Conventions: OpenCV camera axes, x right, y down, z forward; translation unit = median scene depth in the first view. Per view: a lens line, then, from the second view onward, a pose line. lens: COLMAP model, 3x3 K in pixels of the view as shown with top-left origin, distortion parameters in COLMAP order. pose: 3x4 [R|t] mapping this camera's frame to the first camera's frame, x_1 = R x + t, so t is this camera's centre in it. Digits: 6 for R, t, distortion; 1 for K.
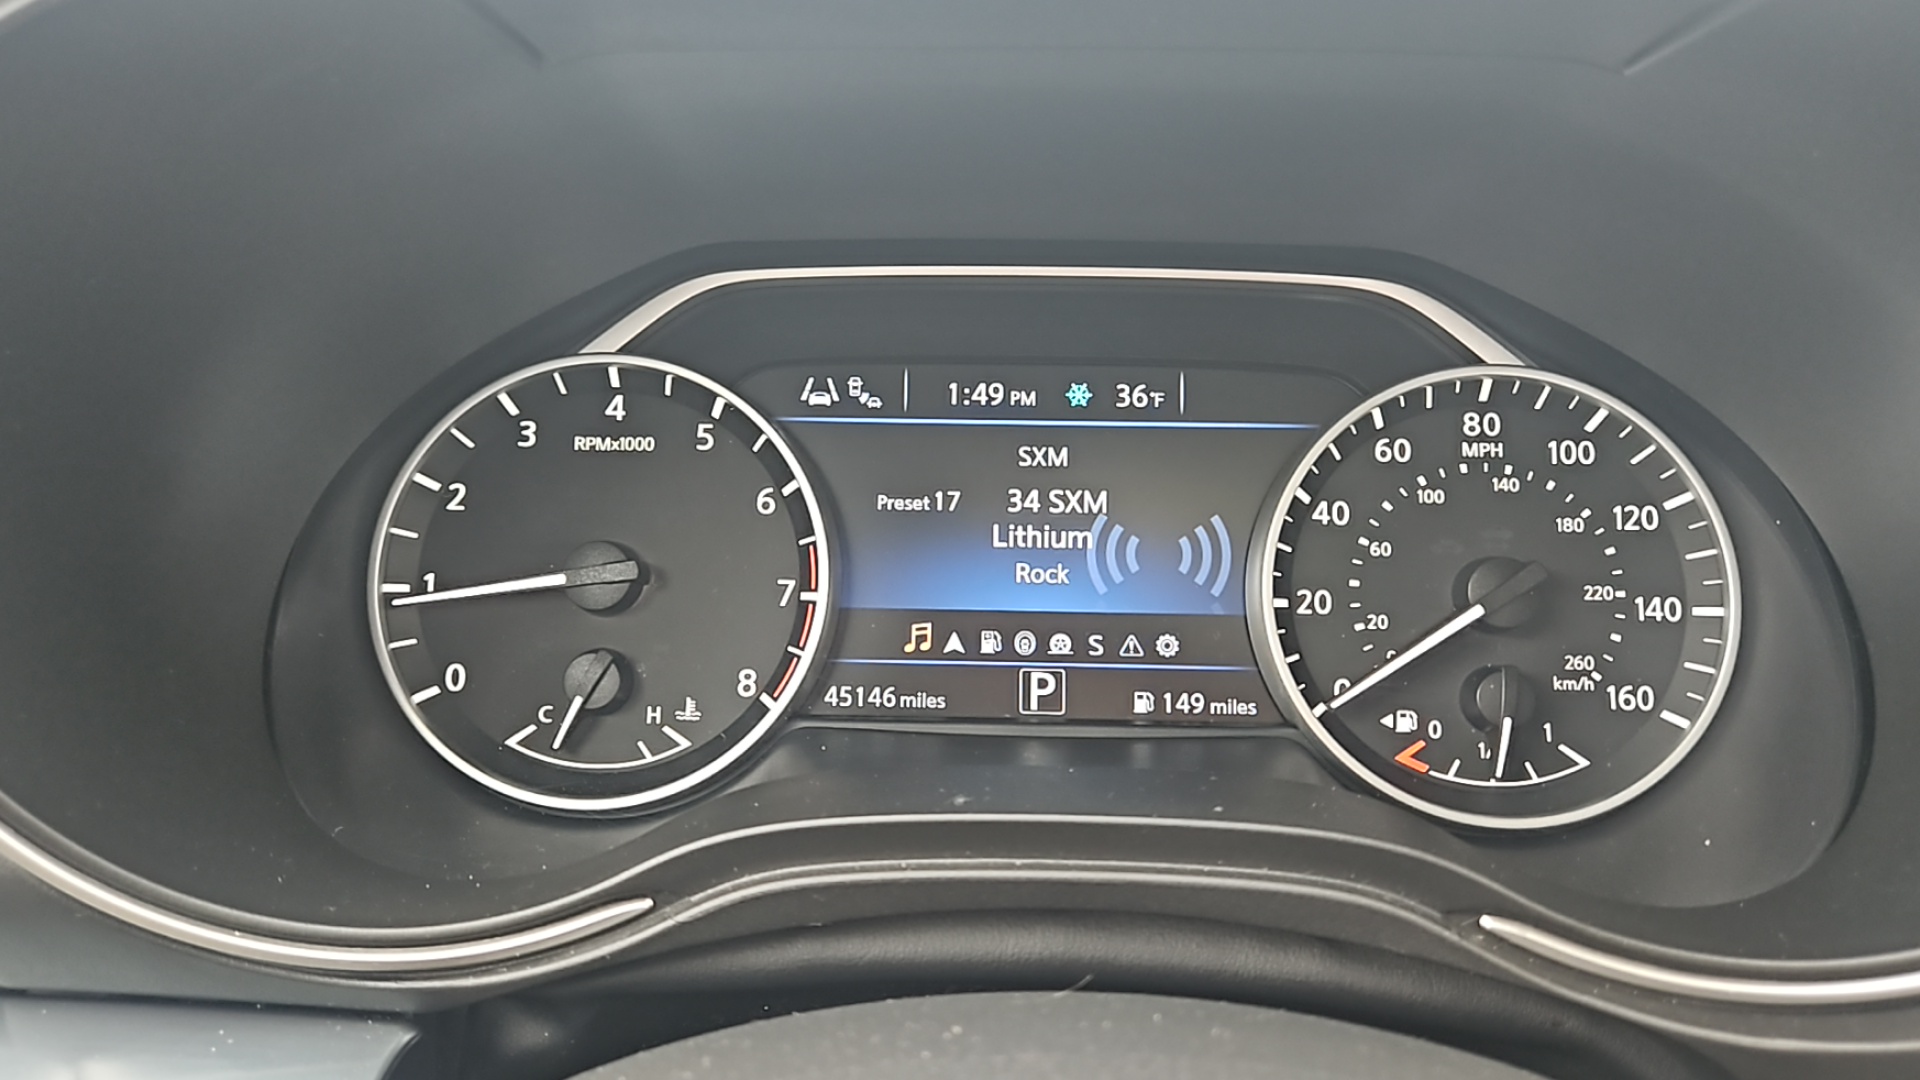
lens RADIAL K [[1401.2, 0, 952.8], [0, 1401.2, 536.6], [0, 0, 1]] dist [0.041452, -0.055070]
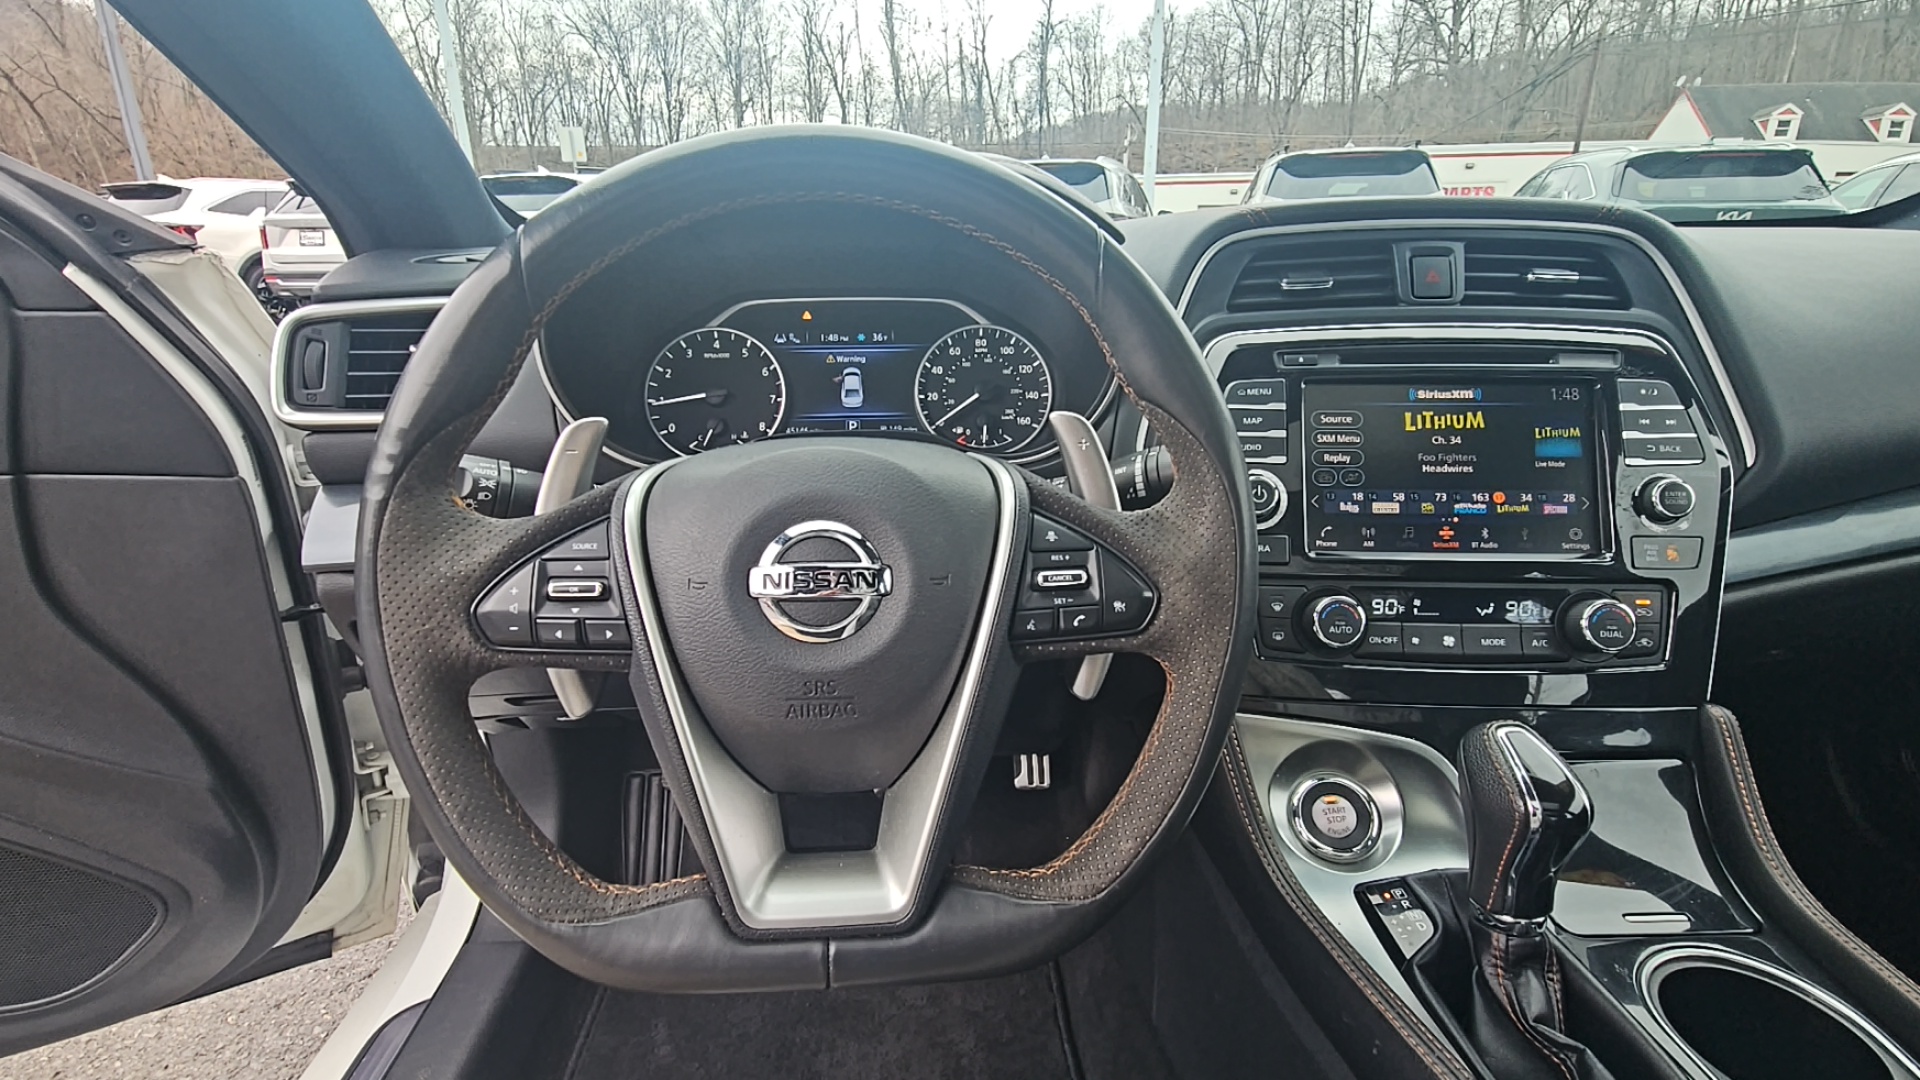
lens RADIAL K [[858.6, 0, 957.4], [0, 858.6, 535.1], [0, 0, 1]] dist [0.013255, -0.008591]
pose [[0.995358, -0.043395, 0.085900, 0.126389], [0.039419, 0.998095, 0.047456, 0.283419], [-0.087795, -0.043849, 0.995173, -1.070515]]
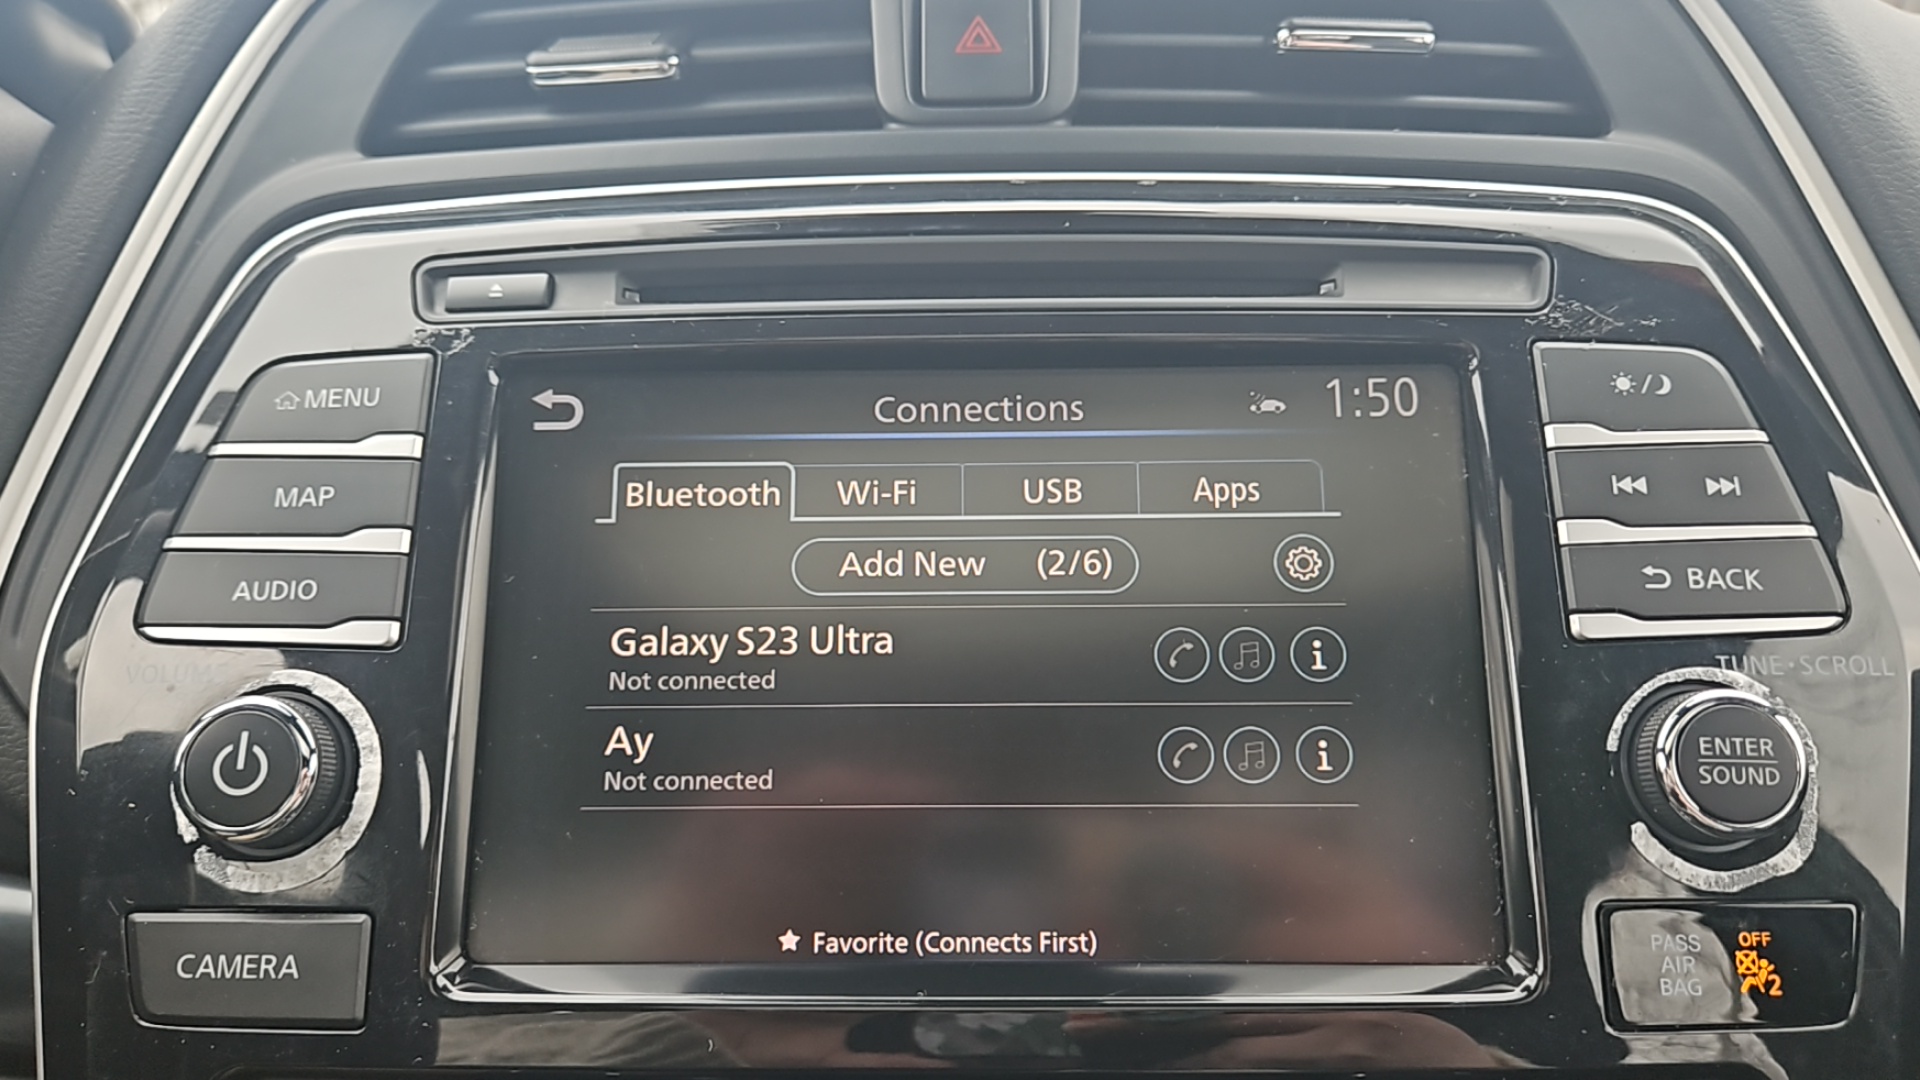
lens RADIAL K [[1402.0, 0, 960.0], [0, 1402.0, 540.0], [0, 0, 1]] dist [0.042753, -0.057902]
pose [[0.991879, -0.042285, 0.119951, 1.101590], [0.053337, 0.994470, -0.090470, 0.277250], [-0.115462, 0.096133, 0.988649, -0.274251]]
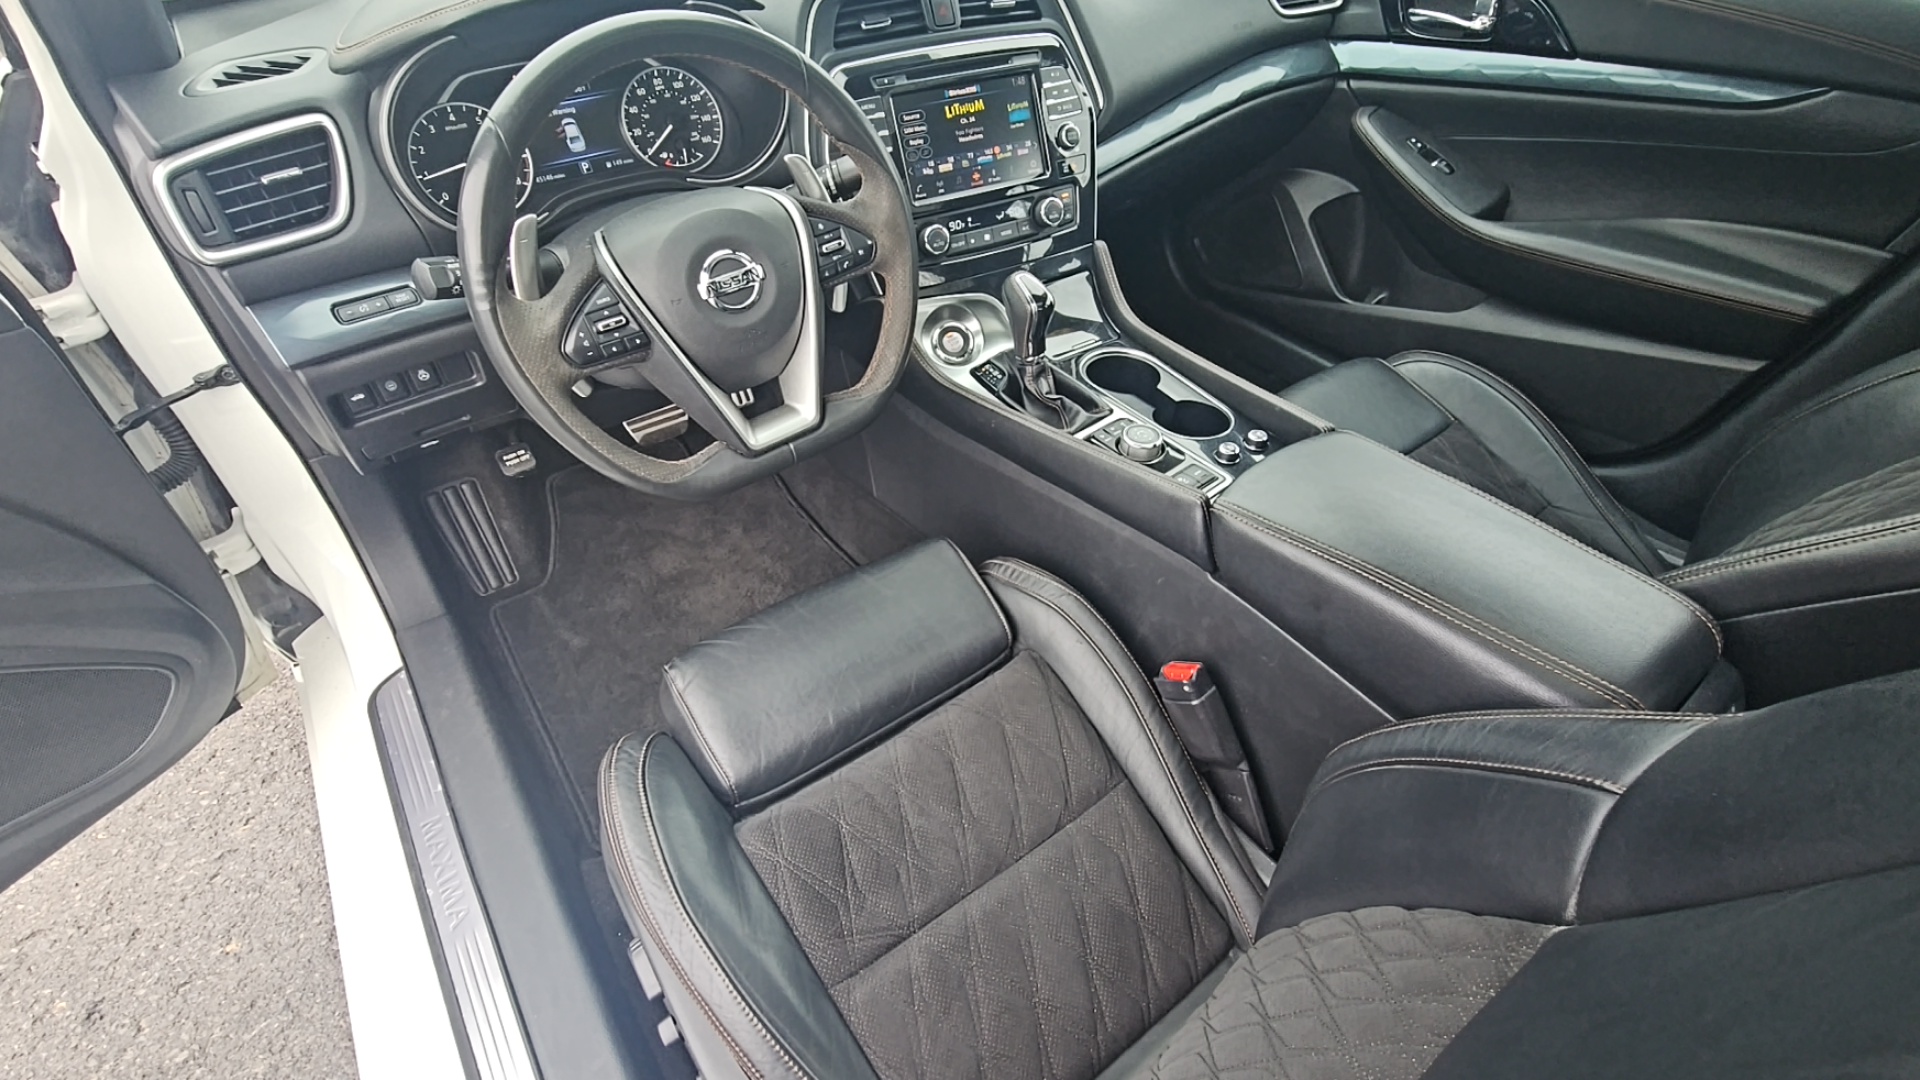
lens RADIAL K [[858.6, 0, 957.4], [0, 858.6, 535.1], [0, 0, 1]] dist [0.013255, -0.008591]
pose [[0.790411, -0.424188, 0.441944, -0.714031], [0.180813, 0.850862, 0.493295, -0.032173], [-0.585283, -0.309997, 0.749230, -2.116242]]
